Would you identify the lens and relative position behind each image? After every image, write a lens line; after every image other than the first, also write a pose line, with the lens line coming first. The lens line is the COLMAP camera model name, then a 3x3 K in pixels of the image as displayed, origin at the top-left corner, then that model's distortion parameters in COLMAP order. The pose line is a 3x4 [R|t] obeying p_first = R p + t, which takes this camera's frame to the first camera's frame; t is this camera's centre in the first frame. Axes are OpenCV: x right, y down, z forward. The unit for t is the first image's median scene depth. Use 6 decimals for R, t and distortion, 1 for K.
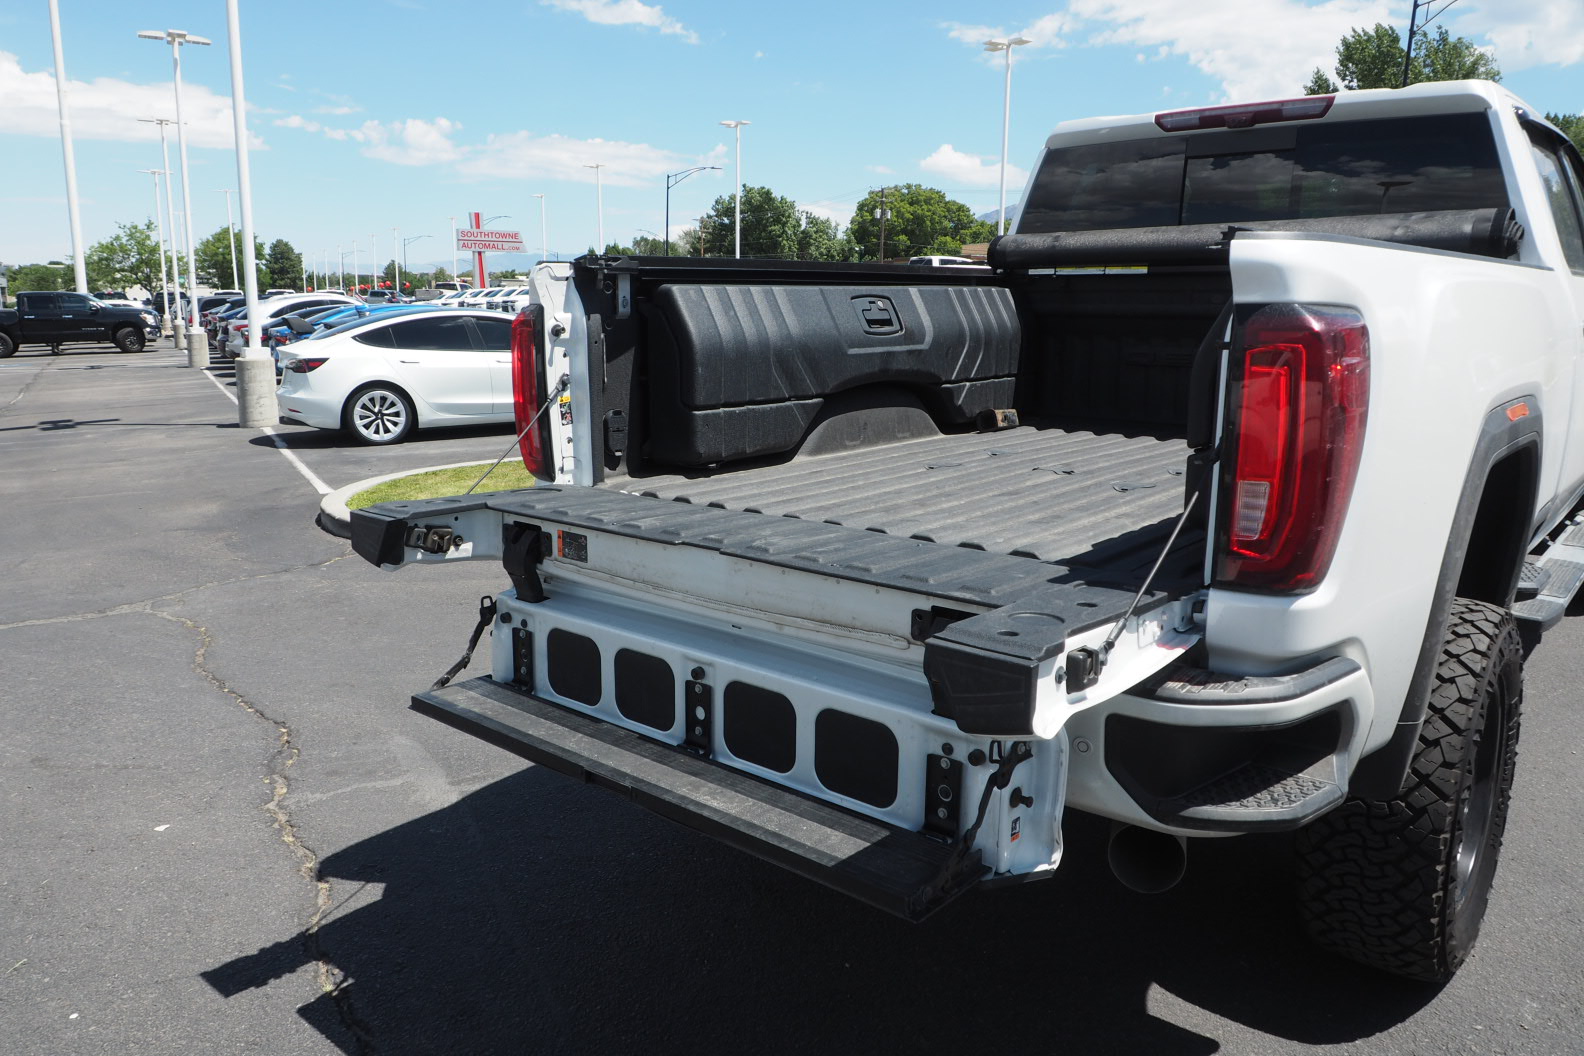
lens RADIAL K [[1133.0, 0, 772.4], [0, 1133.0, 547.9], [0, 0, 1]] dist [-0.016204, -0.005357]
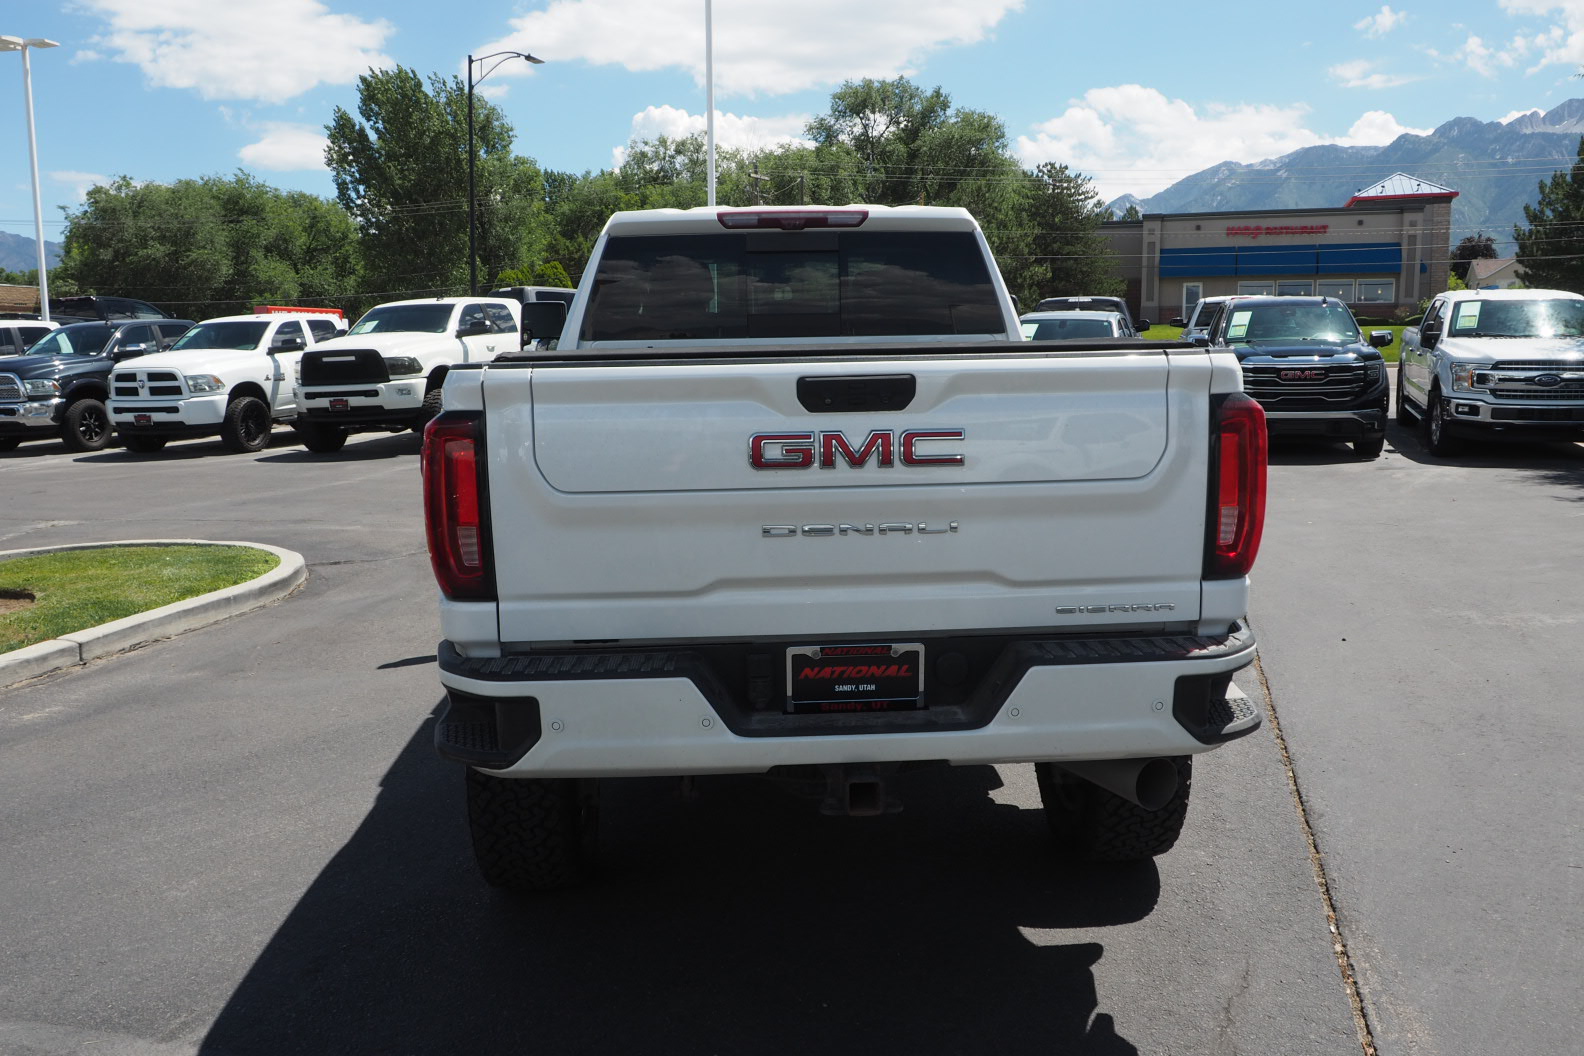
lens RADIAL K [[1318.8, 0, 790.4], [0, 1318.8, 524.7], [0, 0, 1]] dist [-0.010444, 0.015490]
pose [[0.723424, -0.107730, 0.681947, -0.167313], [0.166001, 0.985916, -0.020348, -0.013134], [-0.670150, 0.127924, 0.731118, 0.011857]]
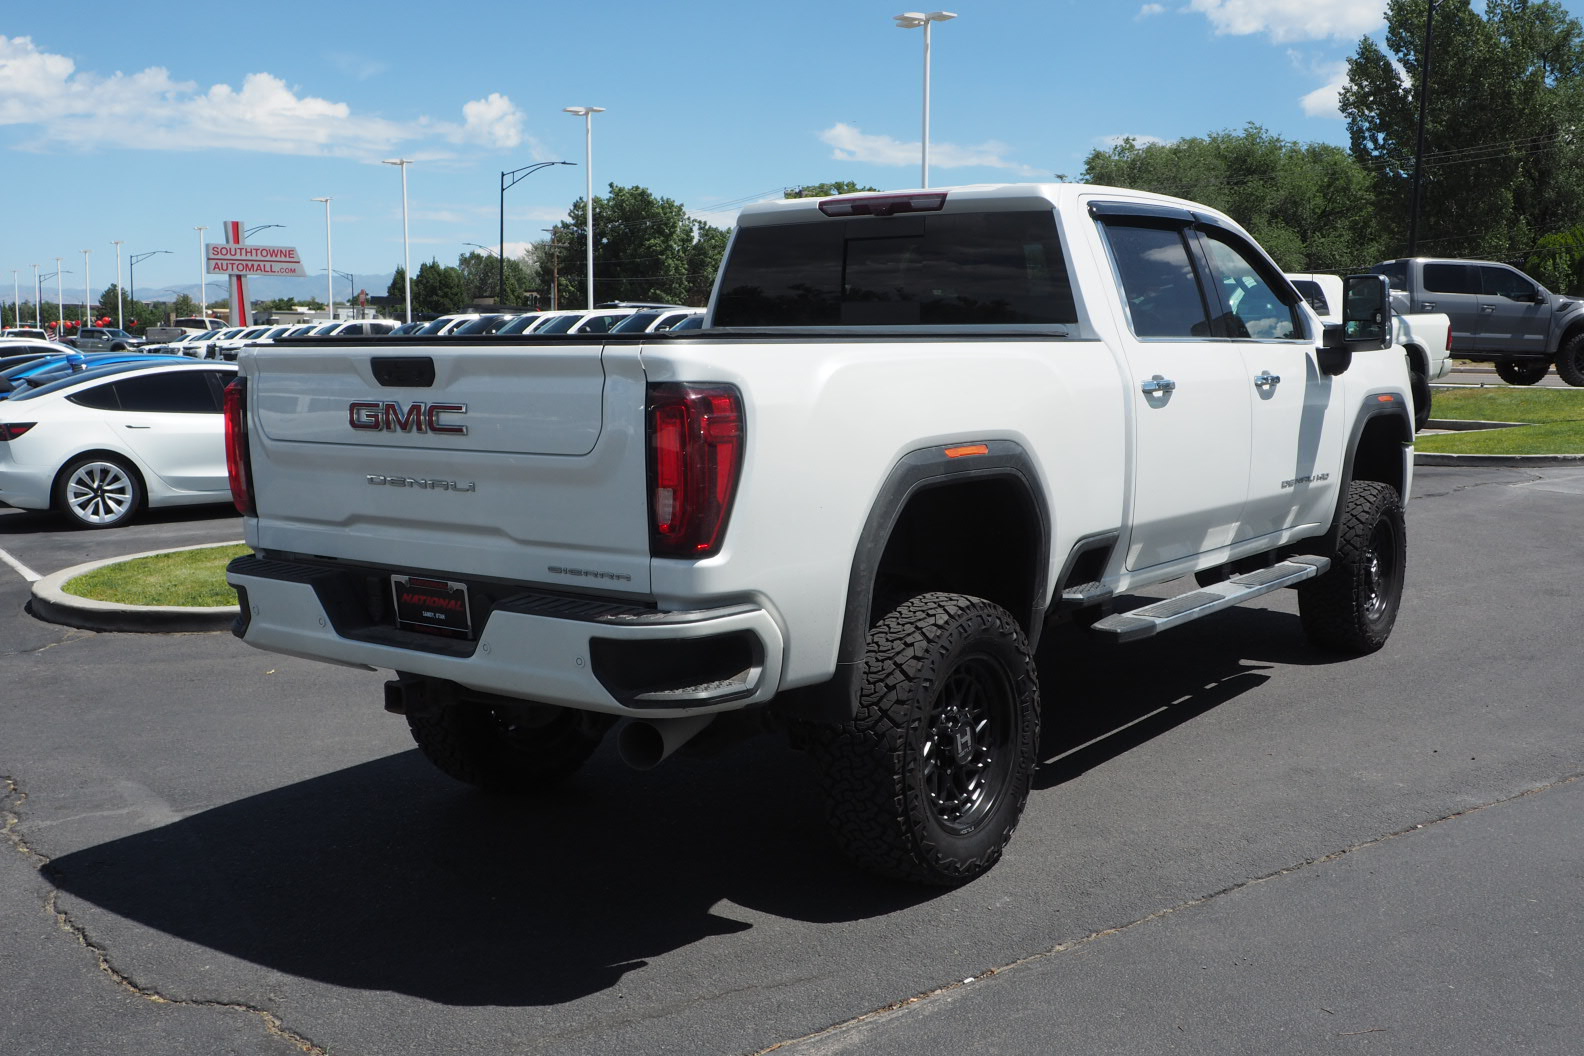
lens RADIAL K [[1613.1, 0, 787.3], [0, 1613.1, 557.6], [0, 0, 1]] dist [-0.017908, 0.000000]
pose [[0.997042, -0.013578, 0.075645, 0.057110], [0.019591, 0.996656, -0.079323, 0.031110], [-0.074315, 0.080570, 0.993975, -0.180892]]
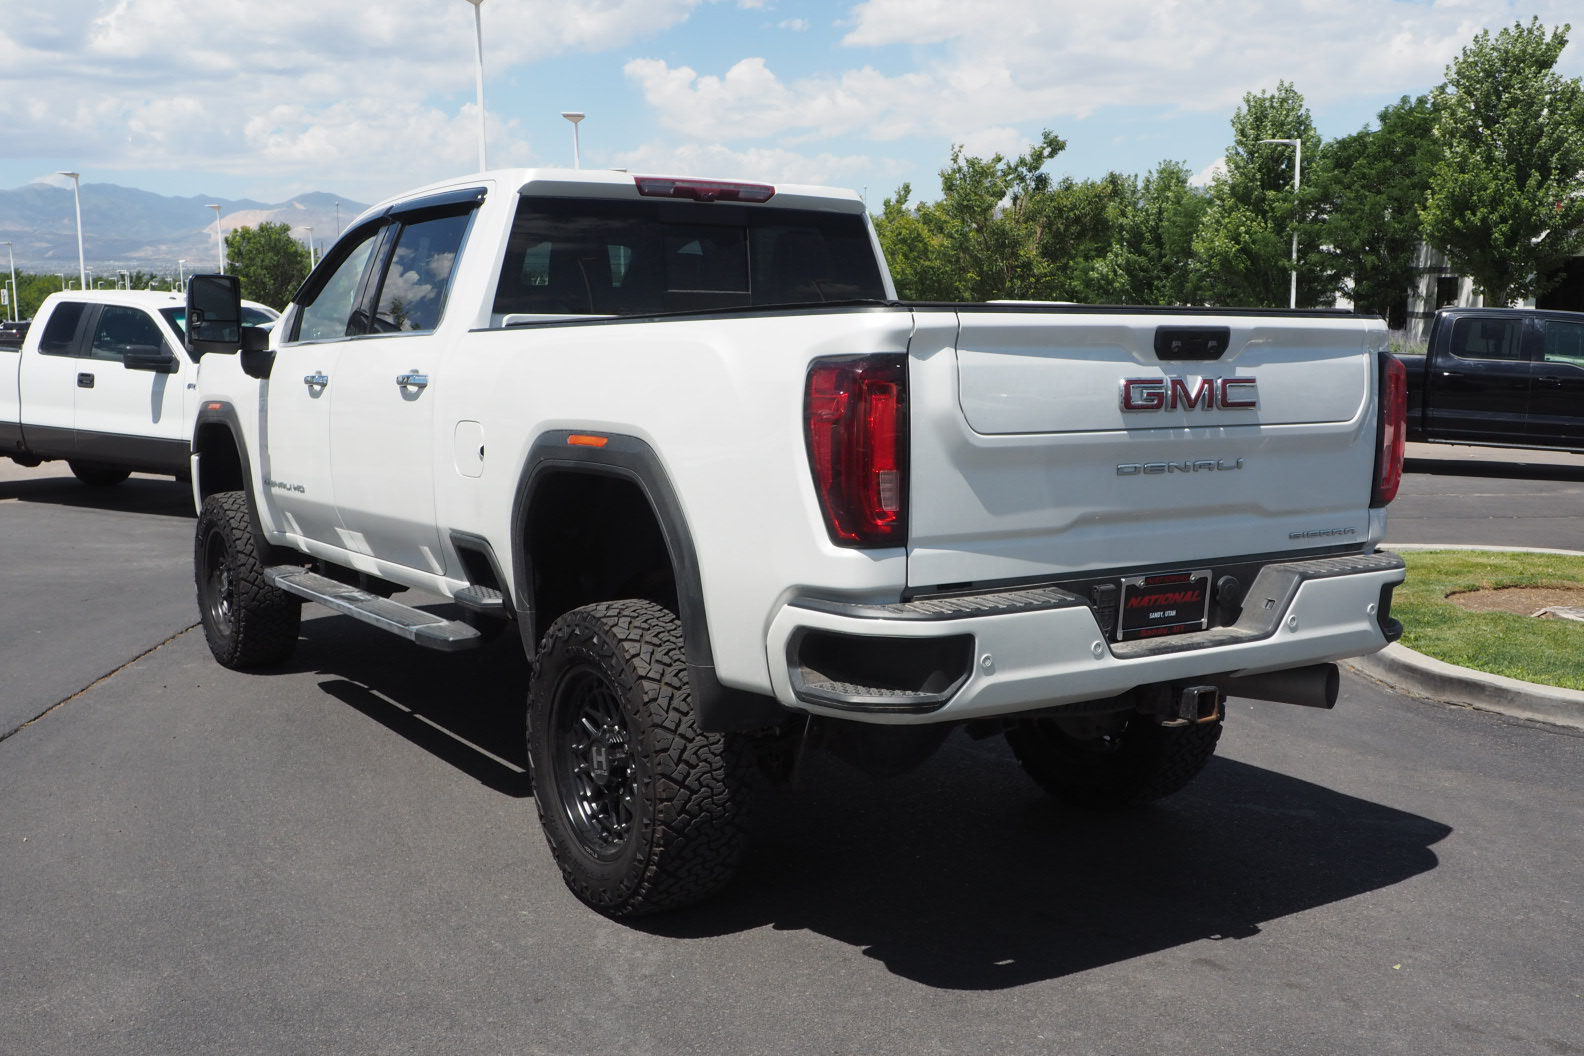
lens RADIAL K [[1613.1, 0, 792.9], [0, 1613.1, 541.9], [0, 0, 1]] dist [-0.017908, 0.000000]
pose [[0.270574, -0.102909, 0.957183, -0.328840], [0.209208, 0.976794, 0.045879, -0.031610], [-0.939692, 0.187837, 0.285824, 0.160625]]
